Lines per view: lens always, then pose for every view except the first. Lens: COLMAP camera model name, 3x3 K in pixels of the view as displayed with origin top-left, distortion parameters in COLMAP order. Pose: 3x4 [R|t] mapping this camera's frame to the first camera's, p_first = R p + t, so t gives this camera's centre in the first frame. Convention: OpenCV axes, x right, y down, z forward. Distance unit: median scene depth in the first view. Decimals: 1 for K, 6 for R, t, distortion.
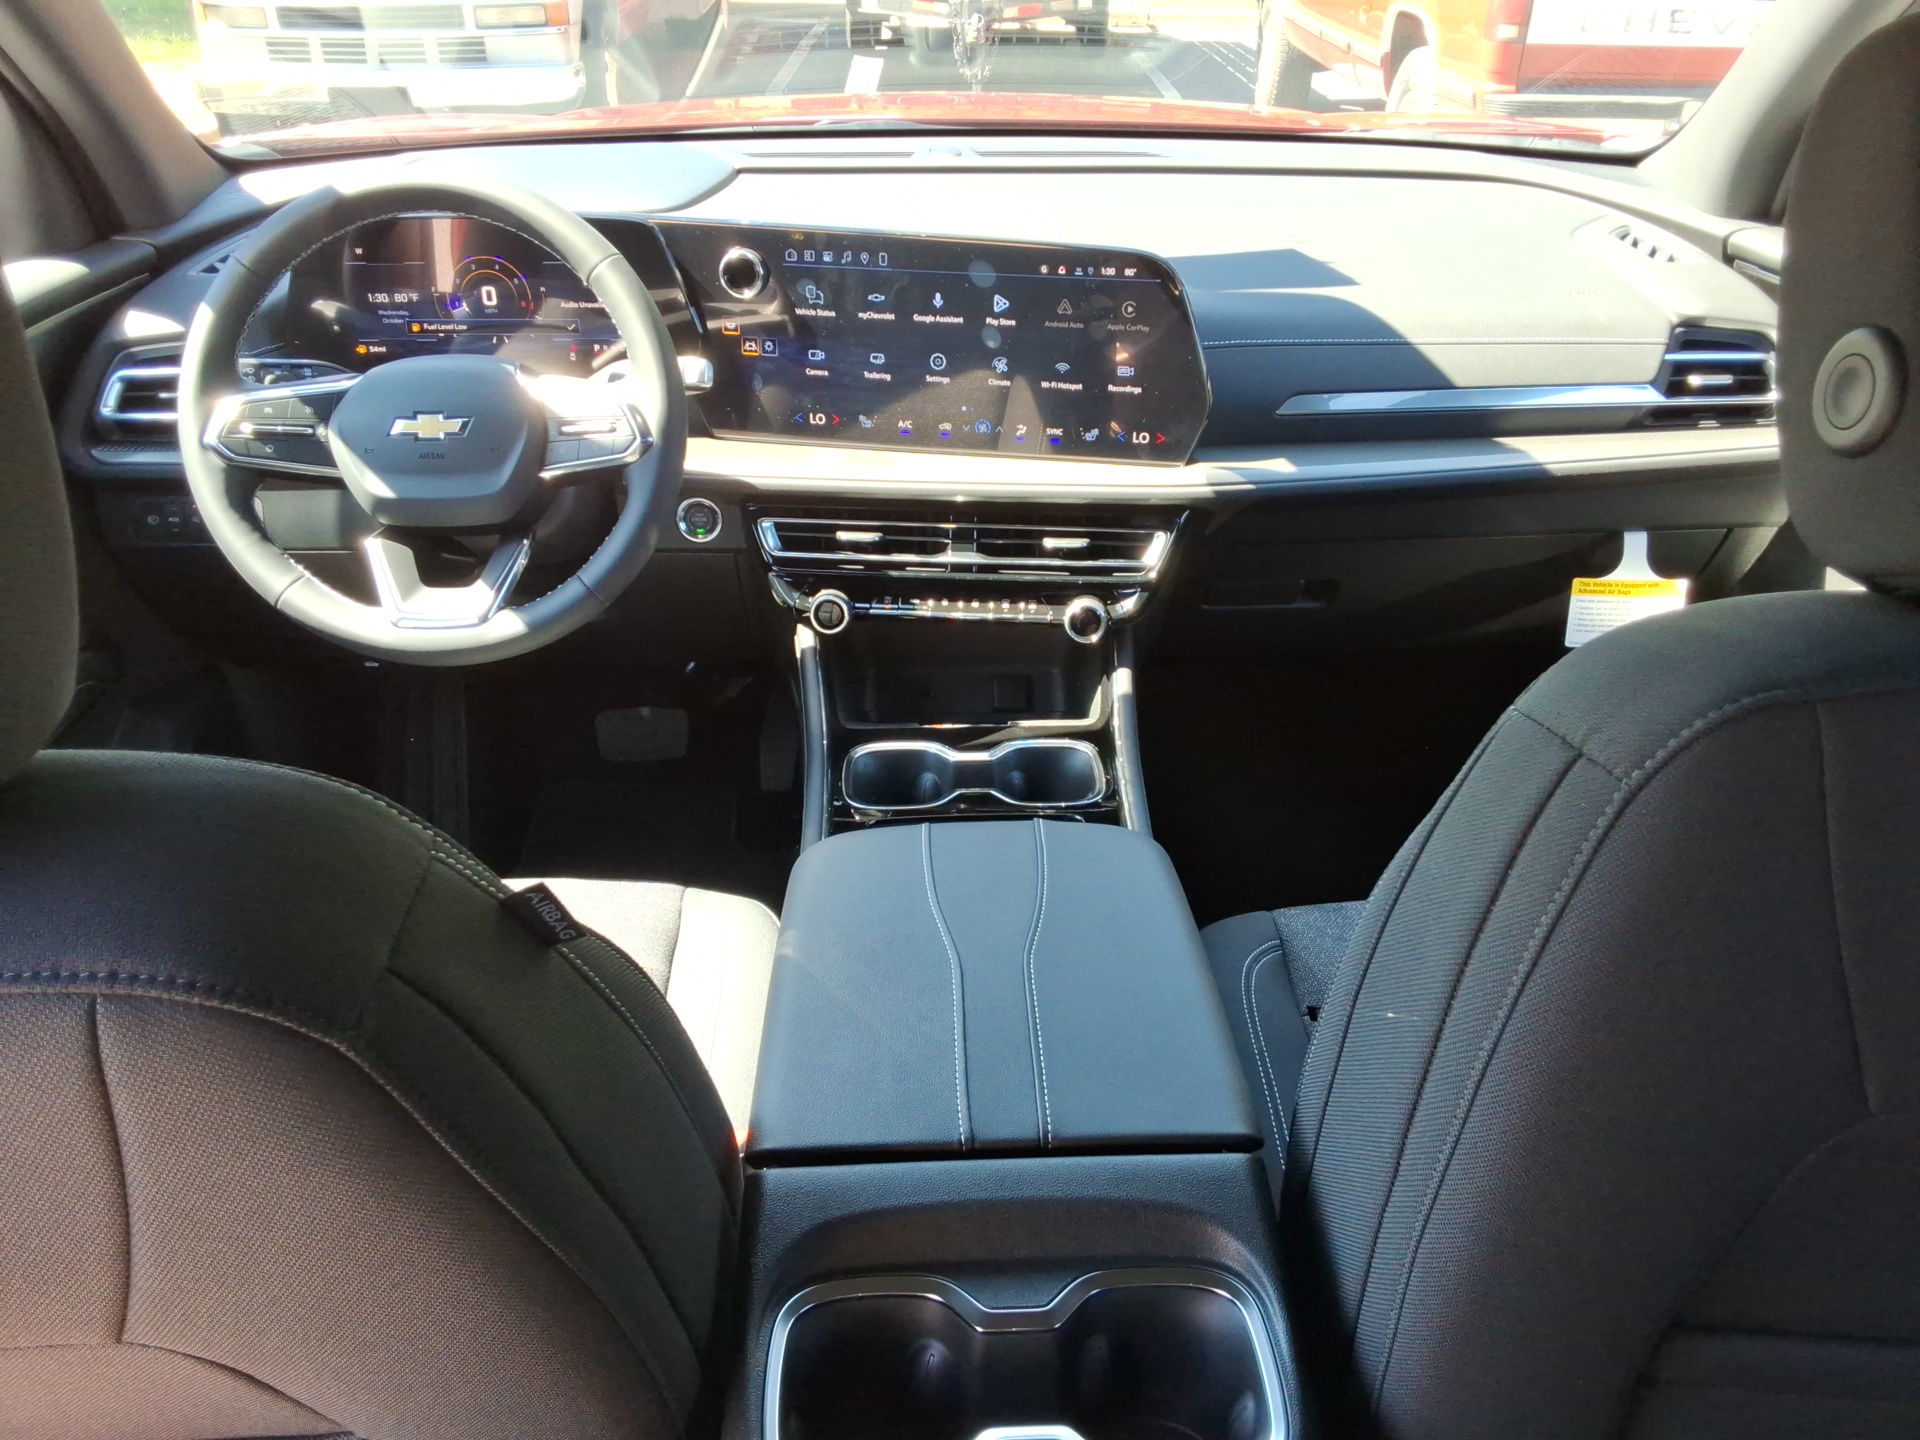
lens RADIAL K [[1540.7, 0, 995.3], [0, 1540.7, 728.3], [0, 0, 1]] dist [0.084658, -0.131967]
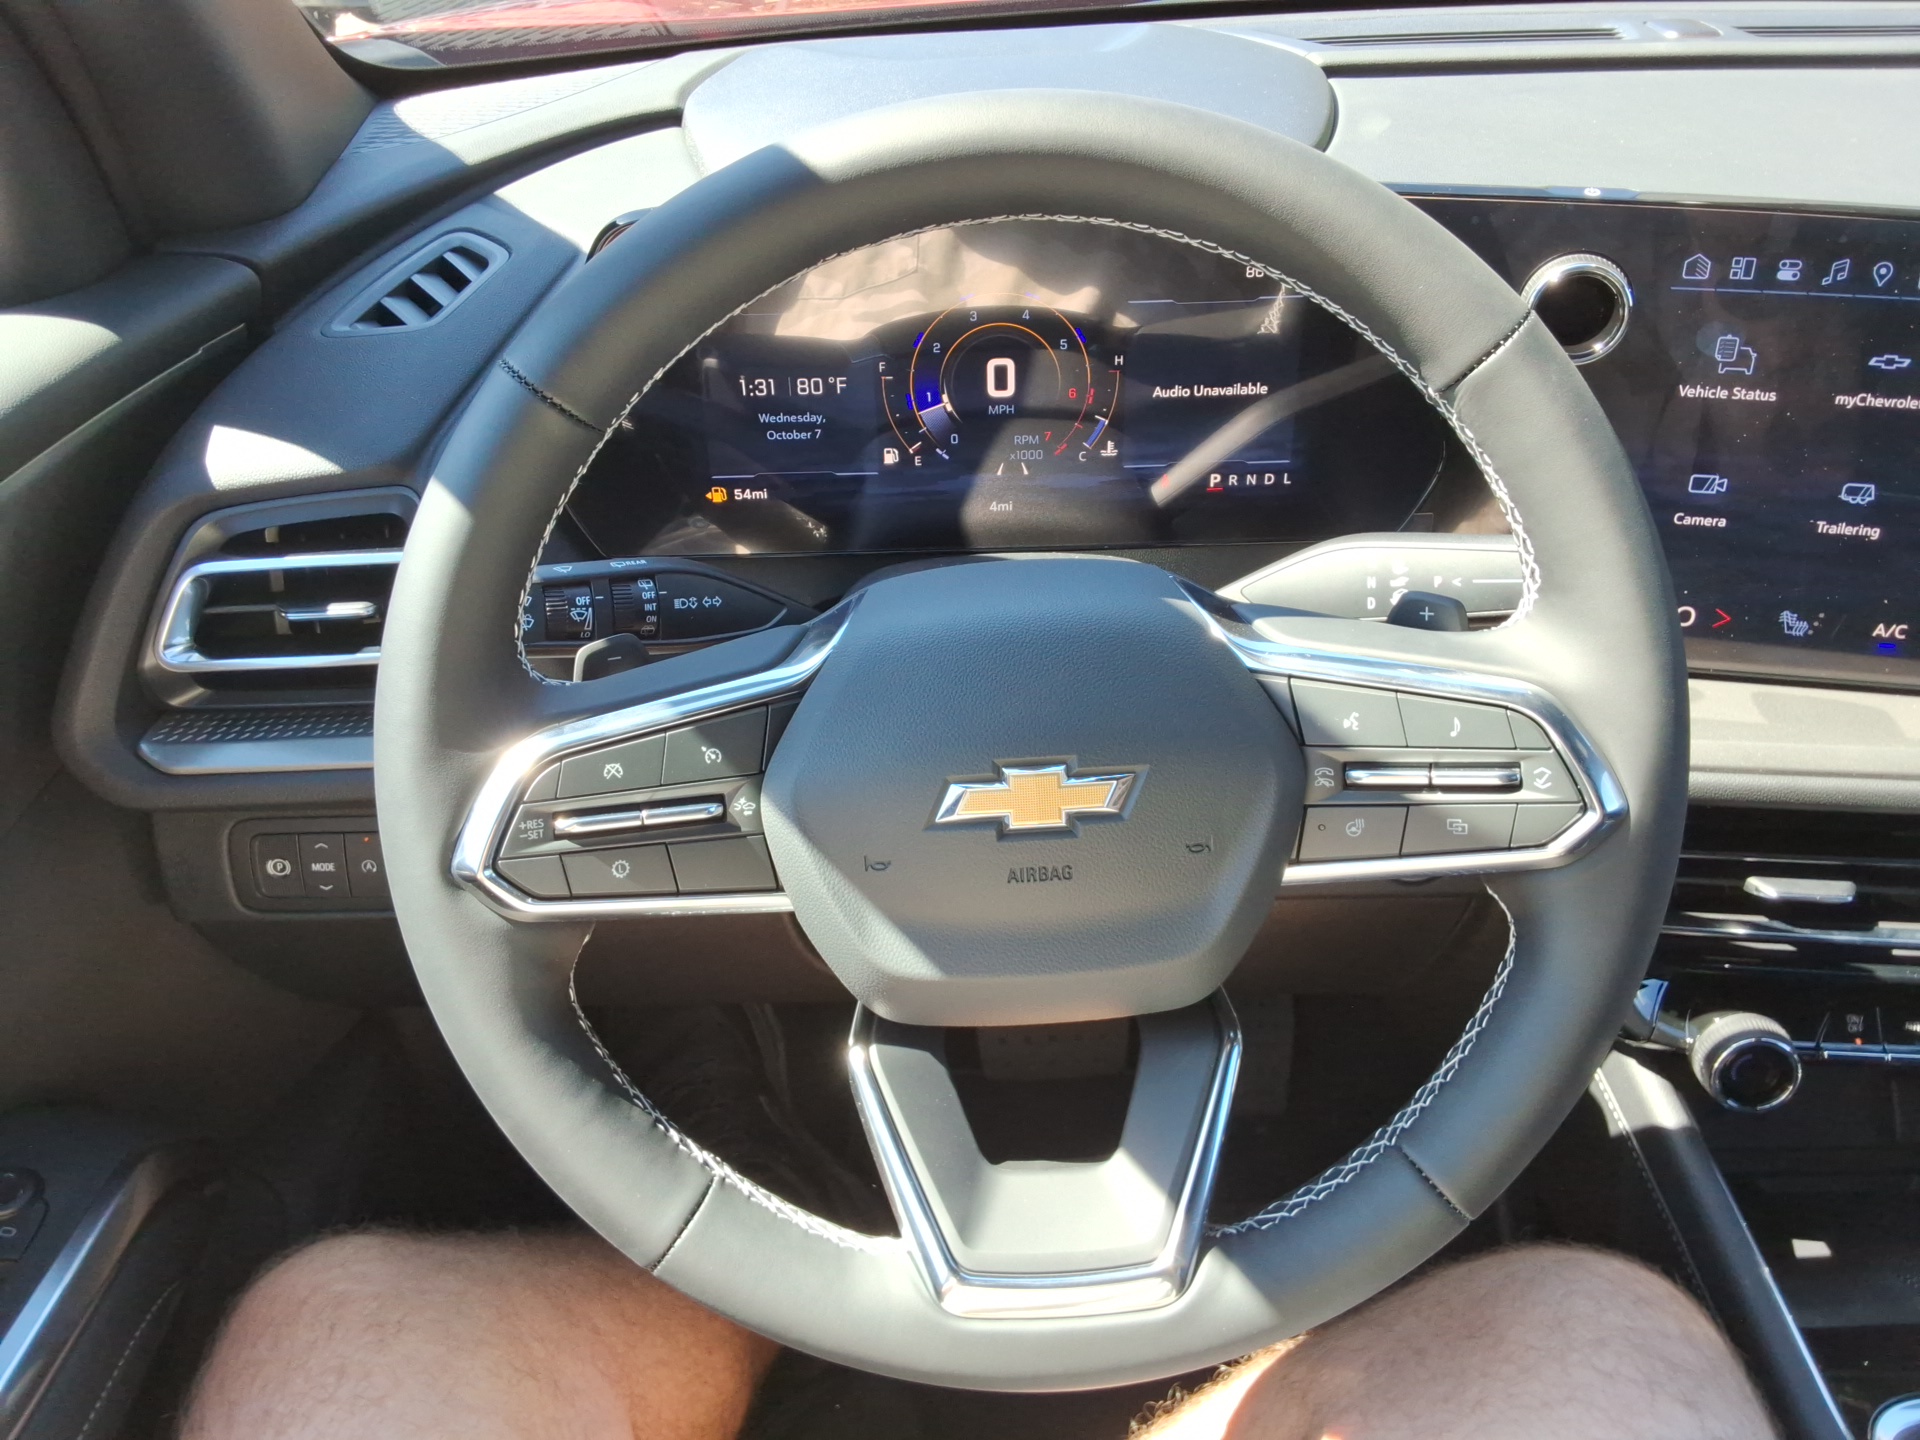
lens RADIAL K [[1540.7, 0, 979.9], [0, 1540.7, 710.3], [0, 0, 1]] dist [0.084658, -0.131967]
pose [[0.999640, -0.008953, -0.025282, -0.321373], [0.010306, 0.998493, 0.053898, -0.206040], [0.024762, -0.054139, 0.998226, 0.550117]]
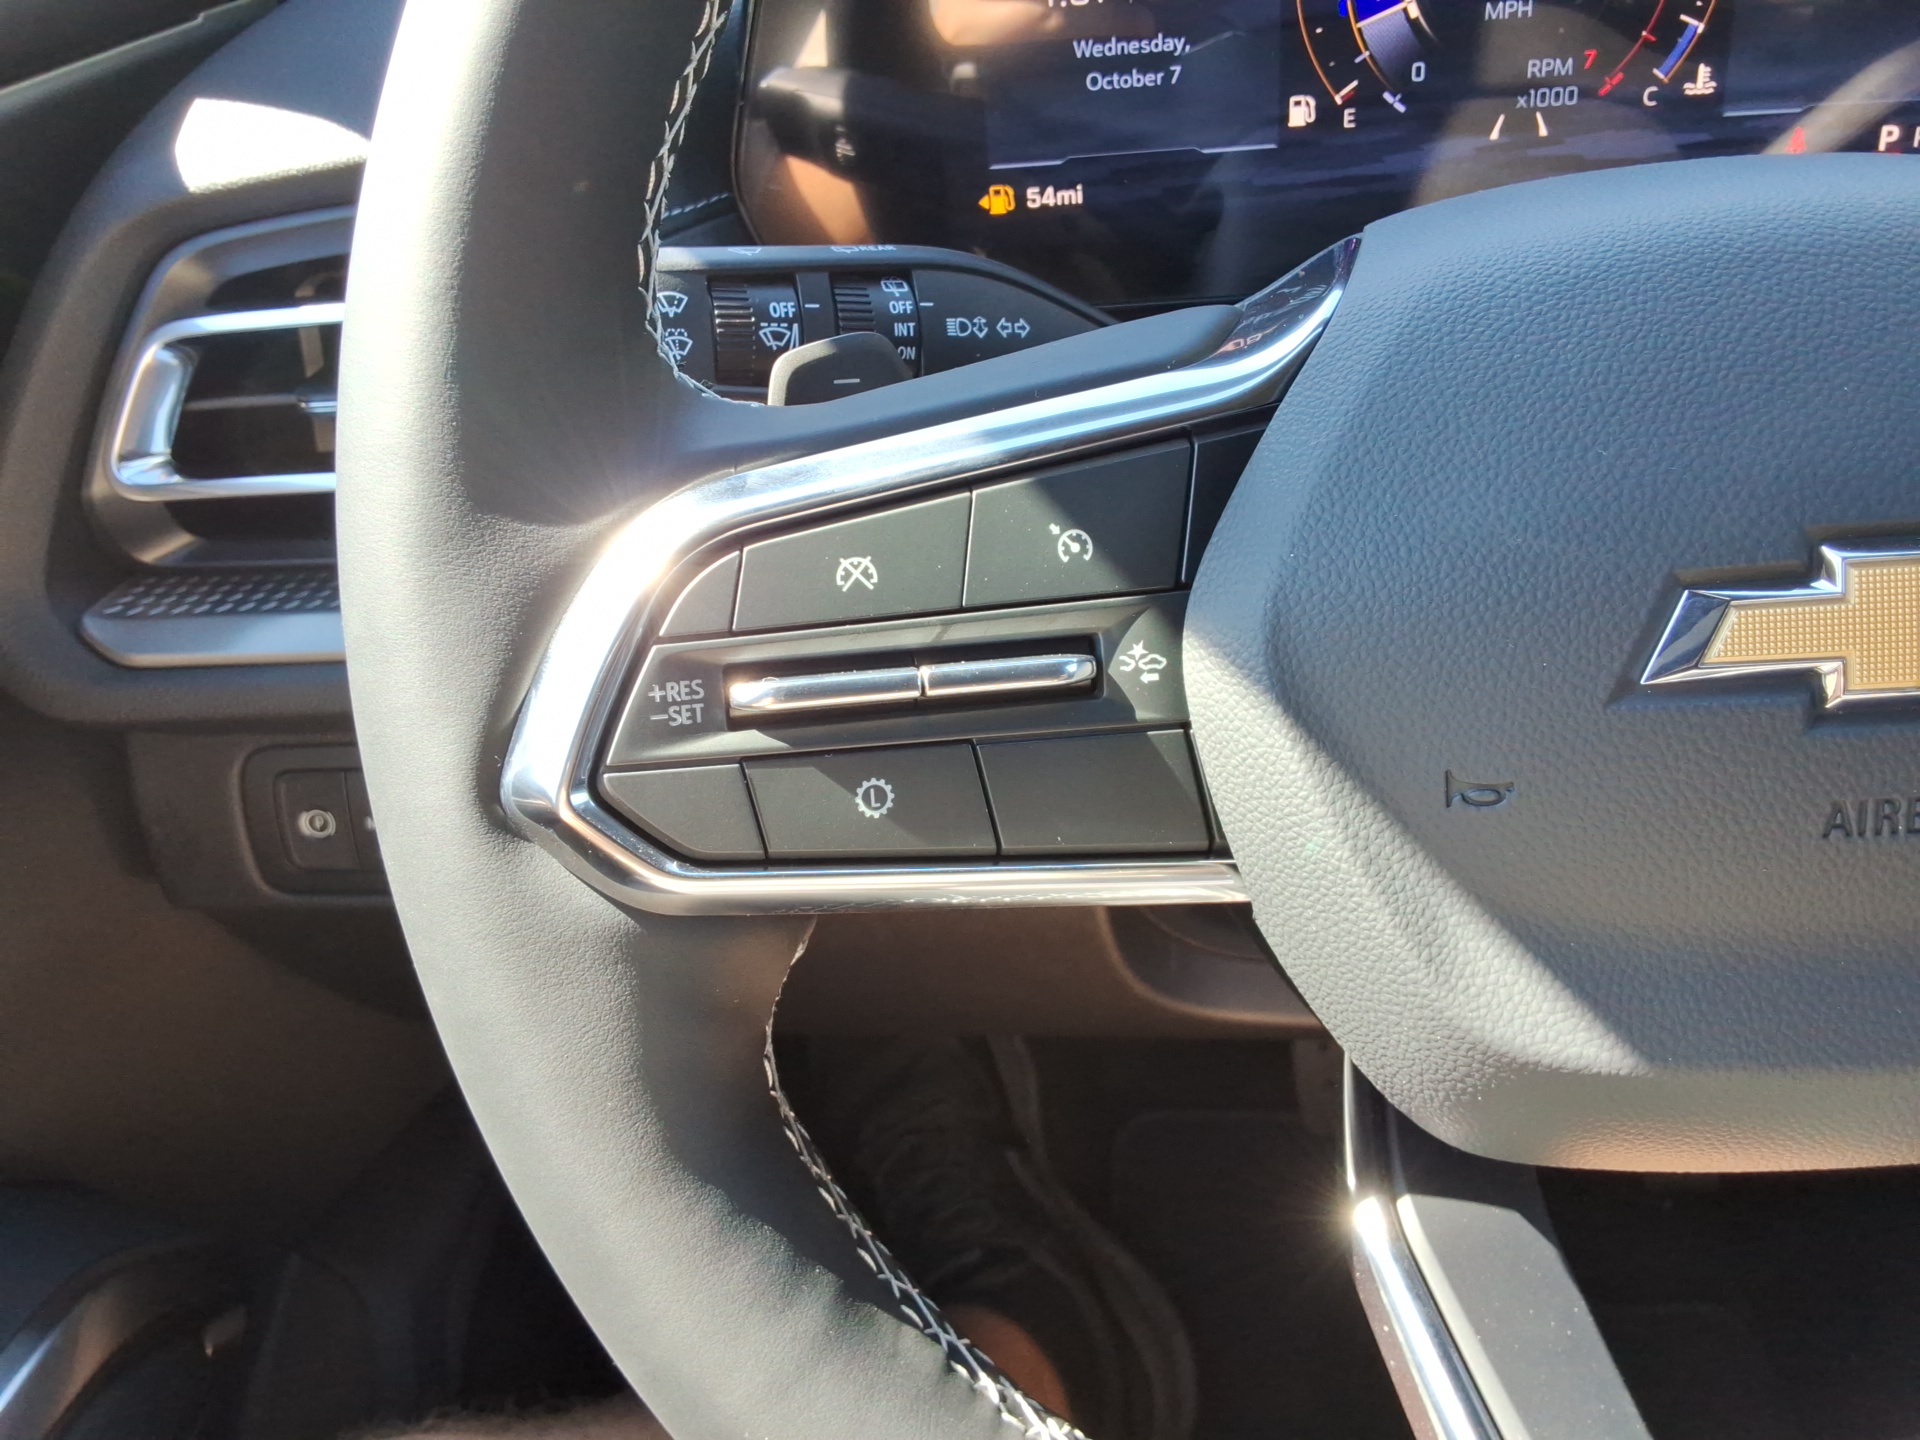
lens RADIAL K [[1540.7, 0, 965.1], [0, 1540.7, 722.7], [0, 0, 1]] dist [0.084658, -0.131967]
pose [[0.988413, -0.011835, -0.151325, -0.376068], [0.021366, 0.997878, 0.061514, -0.171095], [0.150276, -0.064035, 0.986568, 0.734369]]
